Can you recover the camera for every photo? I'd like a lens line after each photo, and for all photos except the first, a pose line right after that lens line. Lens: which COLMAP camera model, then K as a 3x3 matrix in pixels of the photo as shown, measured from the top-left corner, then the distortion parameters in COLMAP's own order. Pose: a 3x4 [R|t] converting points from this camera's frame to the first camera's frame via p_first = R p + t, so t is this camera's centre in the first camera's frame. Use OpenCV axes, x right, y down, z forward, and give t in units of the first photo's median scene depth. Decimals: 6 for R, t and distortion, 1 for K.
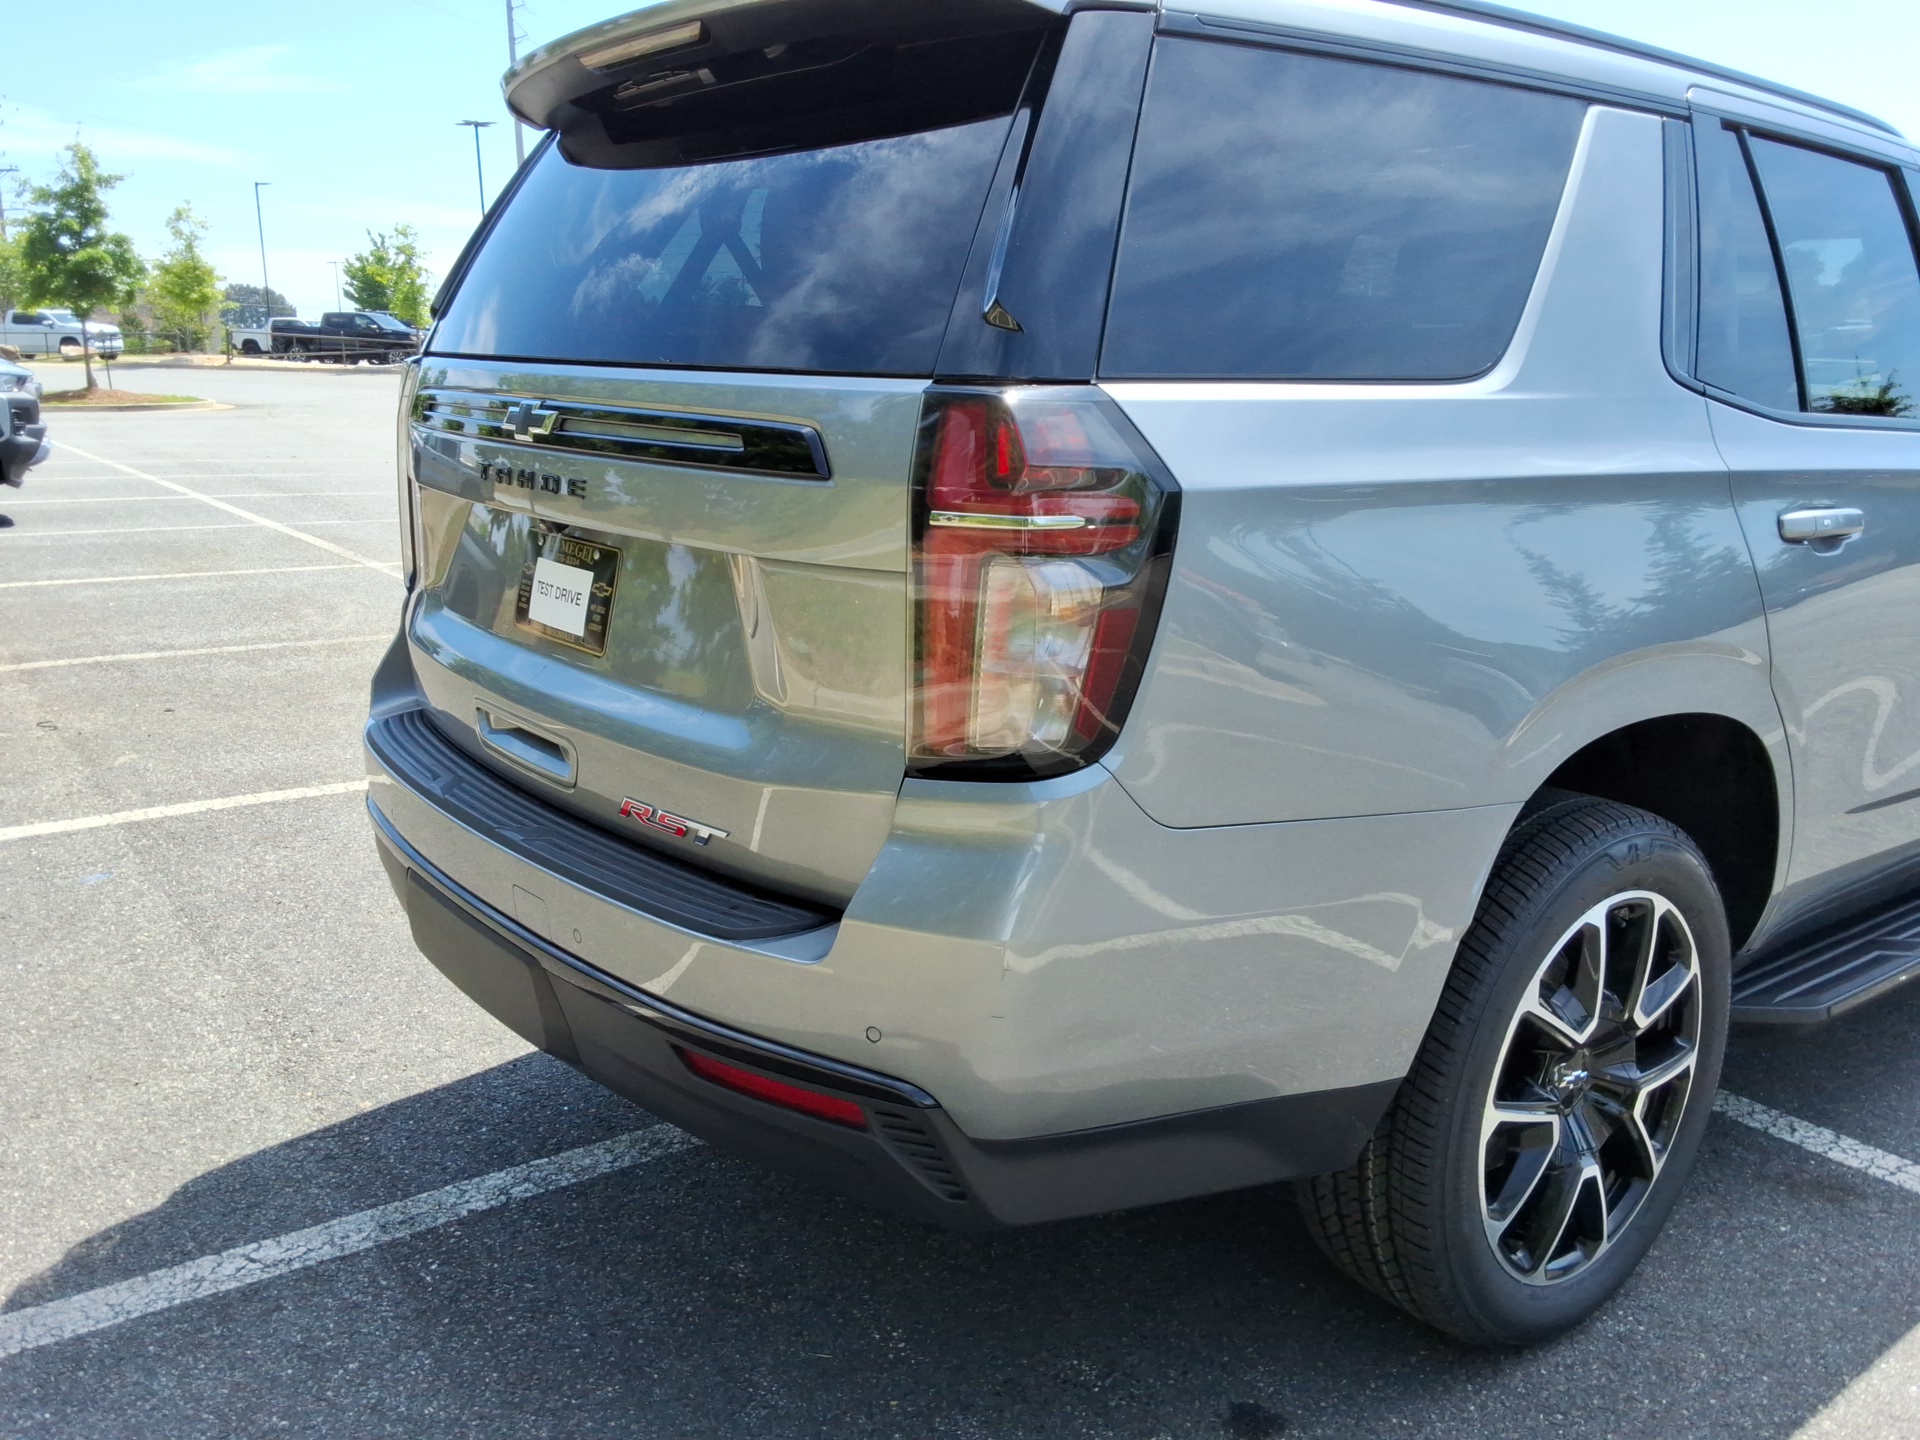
lens RADIAL K [[1541.9, 0, 978.9], [0, 1541.9, 702.5], [0, 0, 1]] dist [0.116138, -0.189386]
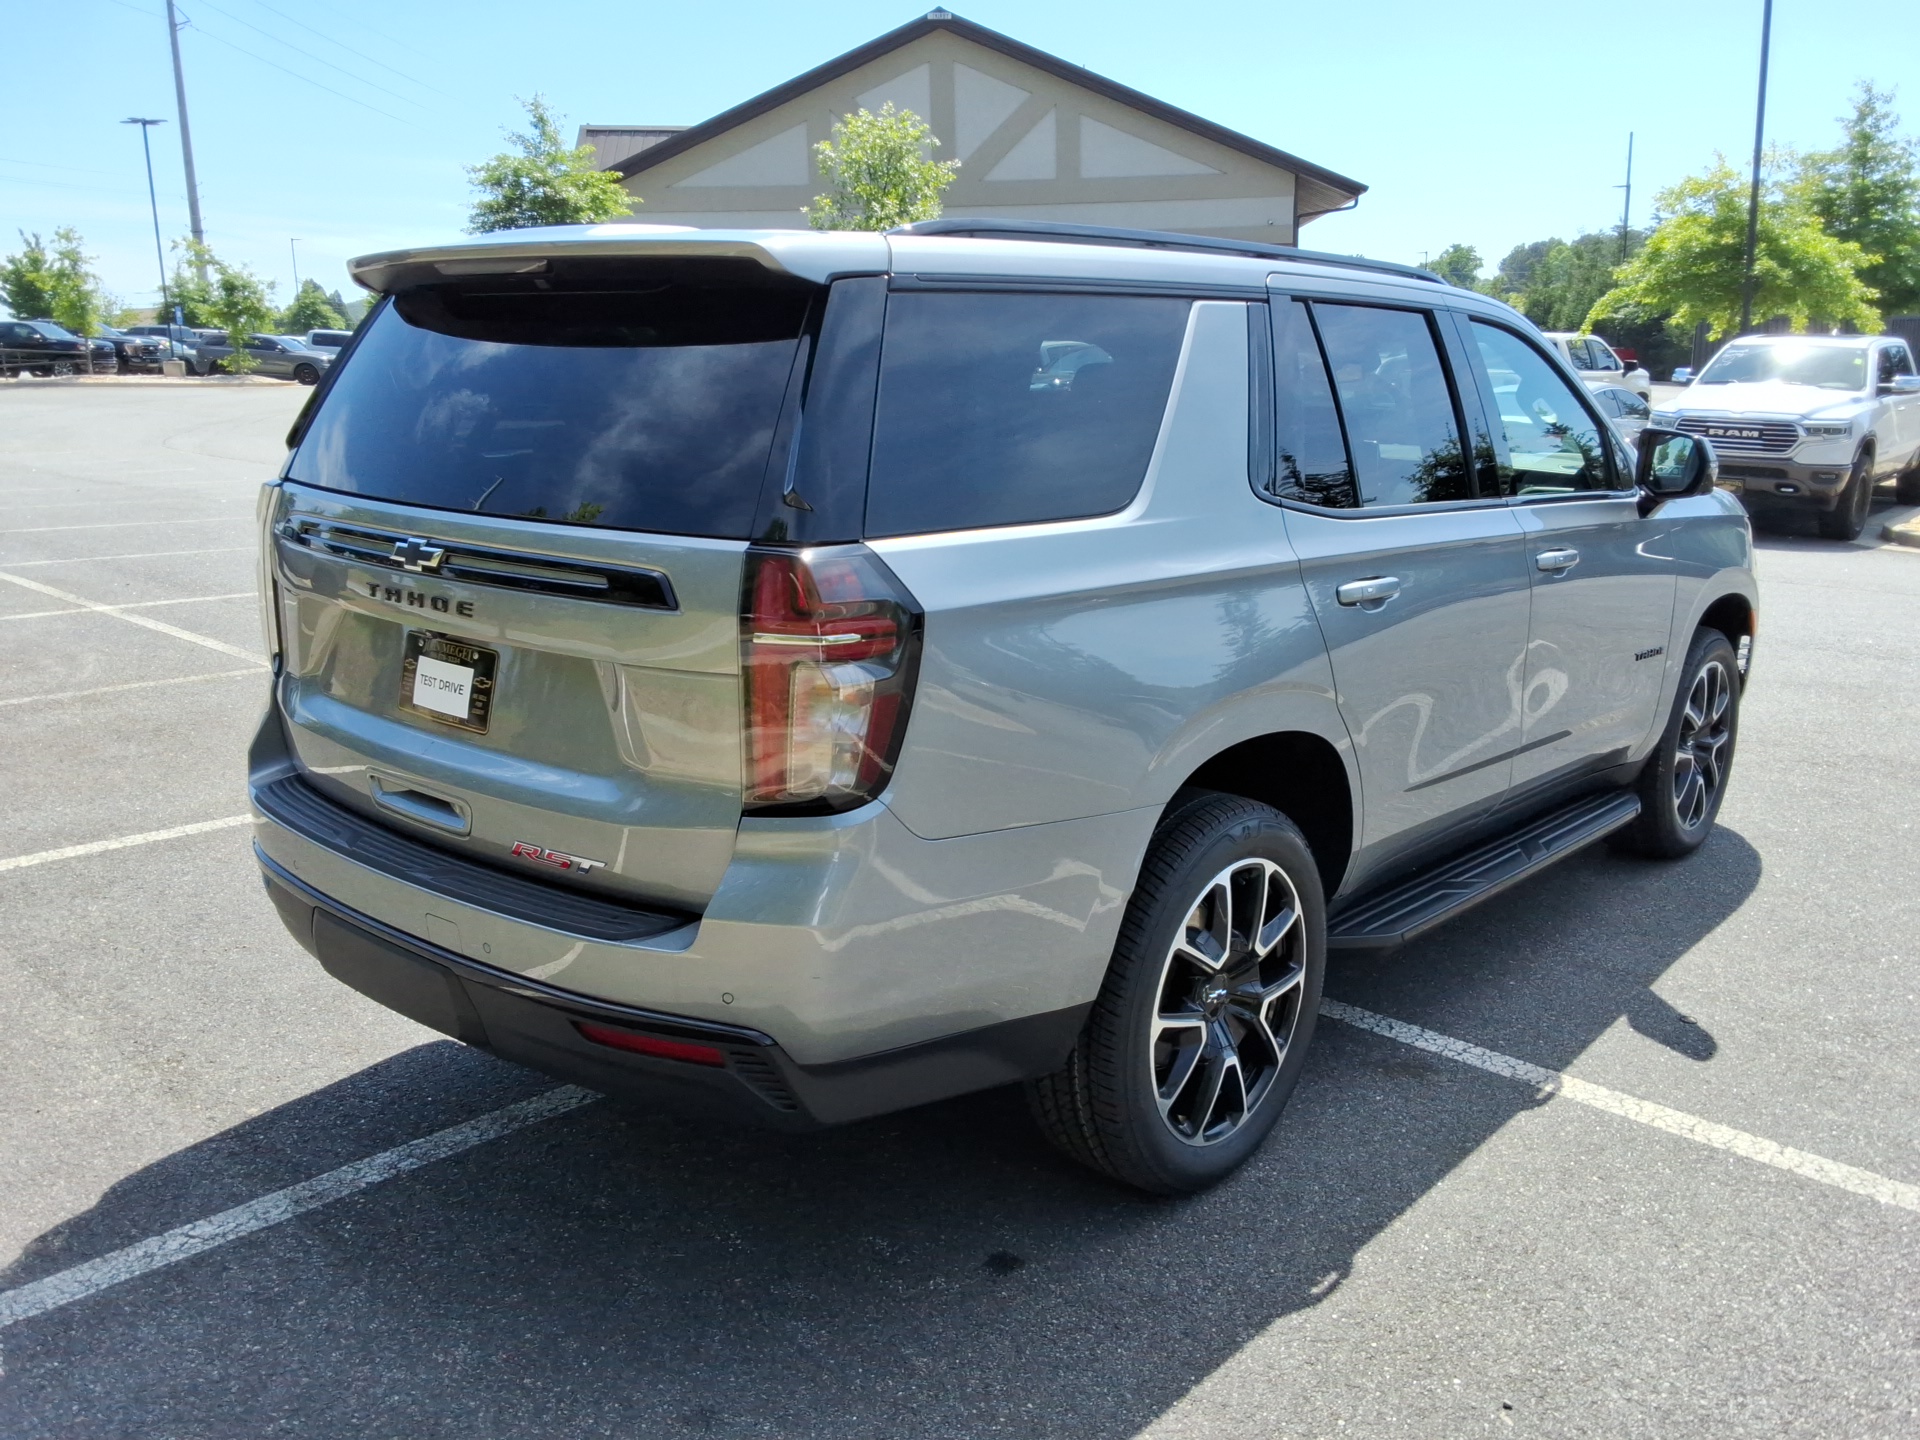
lens RADIAL K [[1541.9, 0, 978.9], [0, 1541.9, 702.5], [0, 0, 1]] dist [0.116138, -0.189386]
pose [[0.984087, -0.048894, 0.170828, -0.051776], [0.048177, 0.998804, 0.008339, -0.042310], [-0.171032, 0.000023, 0.985266, -0.323265]]
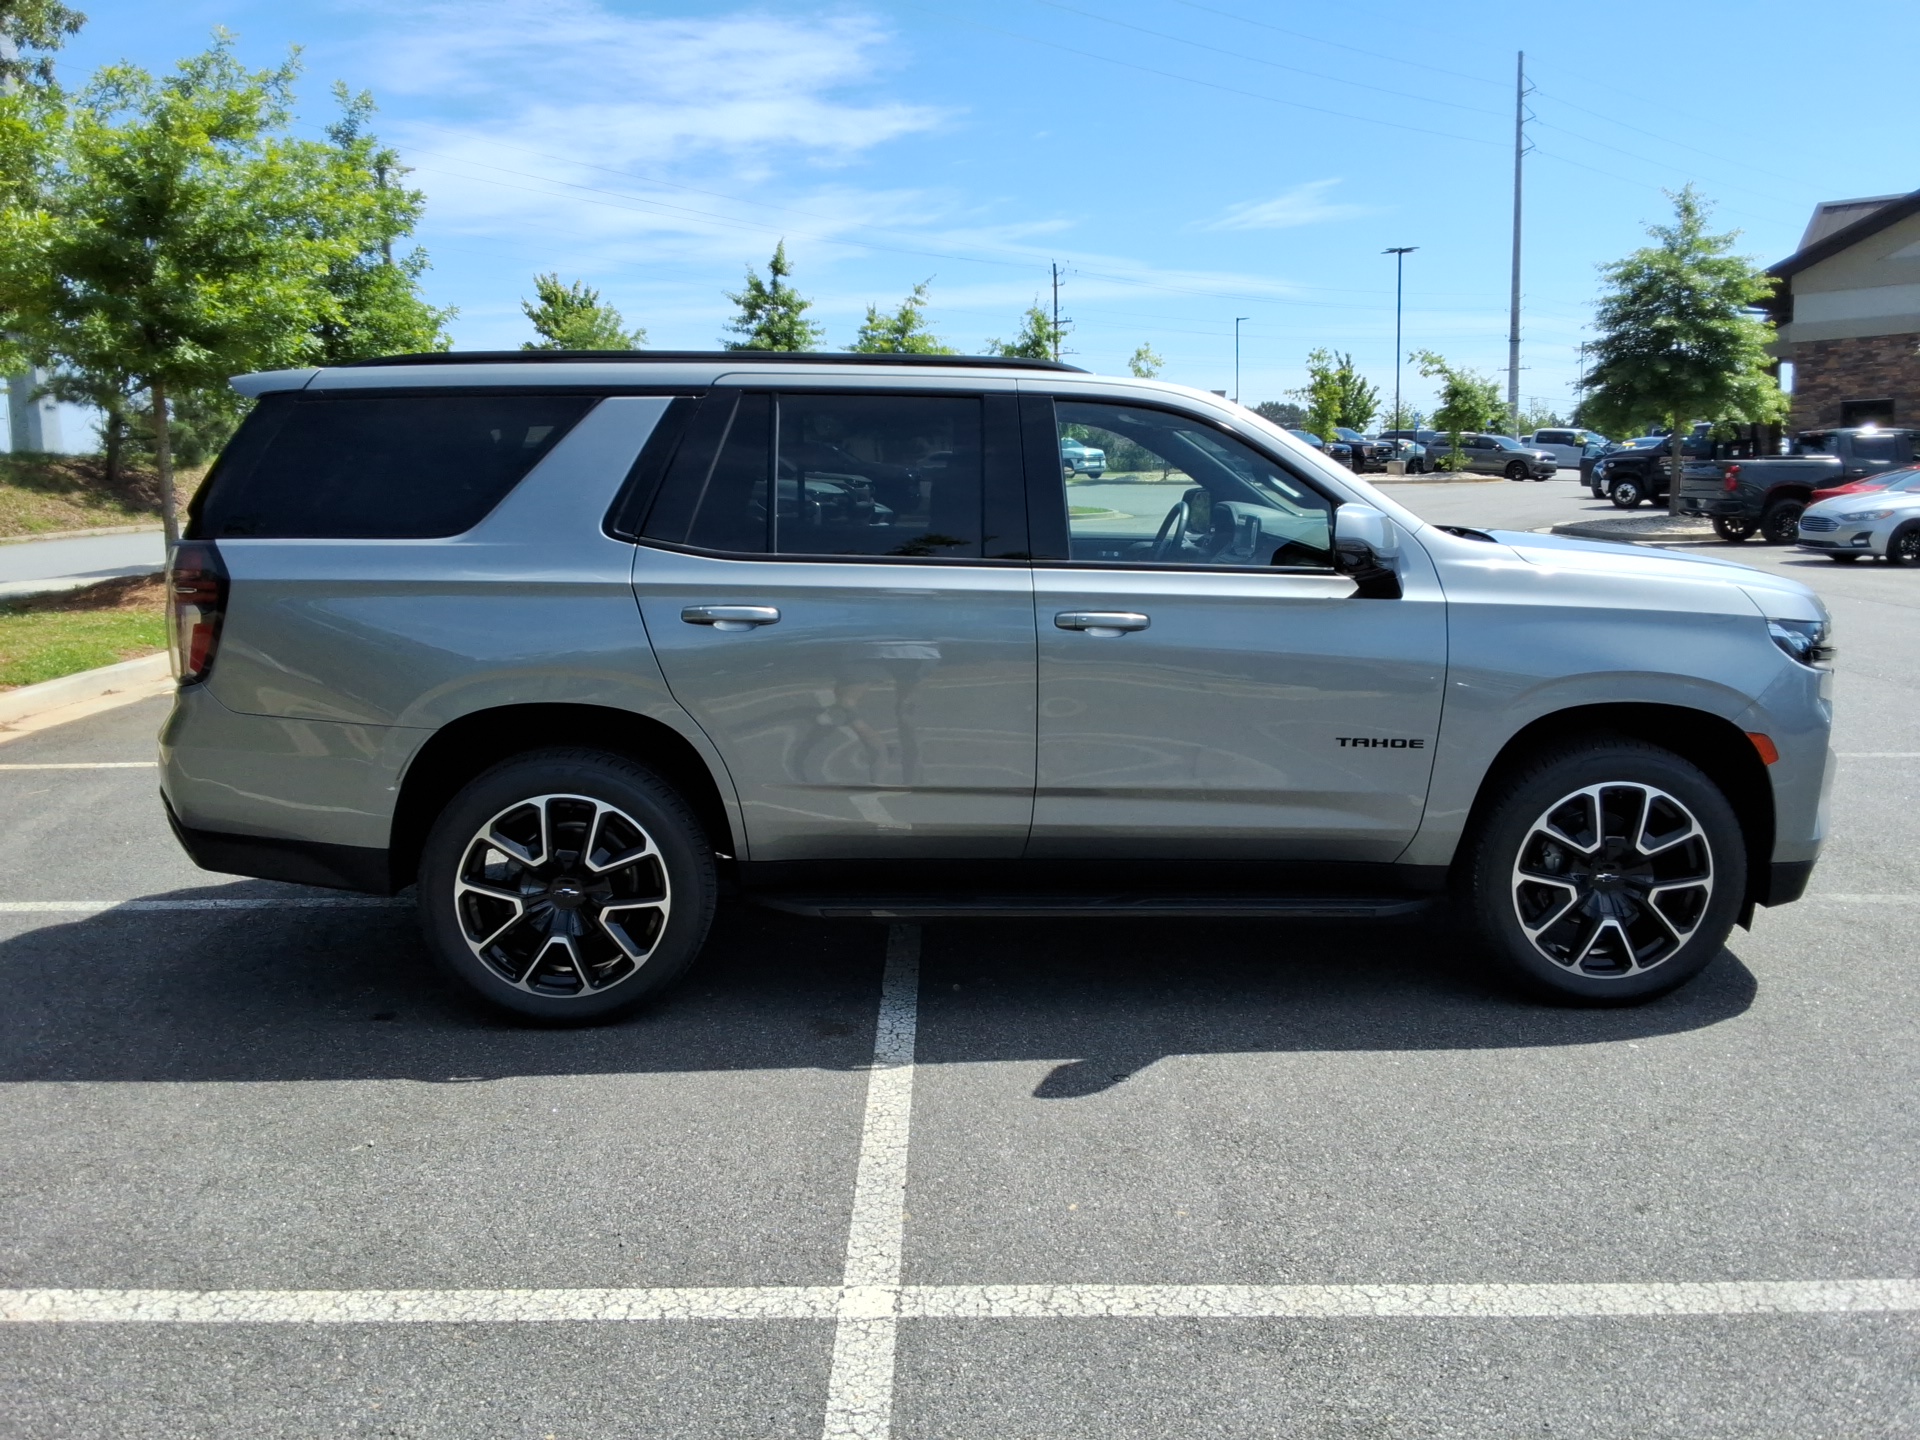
lens RADIAL K [[1541.9, 0, 978.9], [0, 1541.9, 702.5], [0, 0, 1]] dist [0.116138, -0.189386]
pose [[0.808124, 0.065979, -0.585306, 1.893719], [-0.101787, 0.994400, -0.028442, 0.009829], [0.580151, 0.082561, 0.810314, -0.277243]]
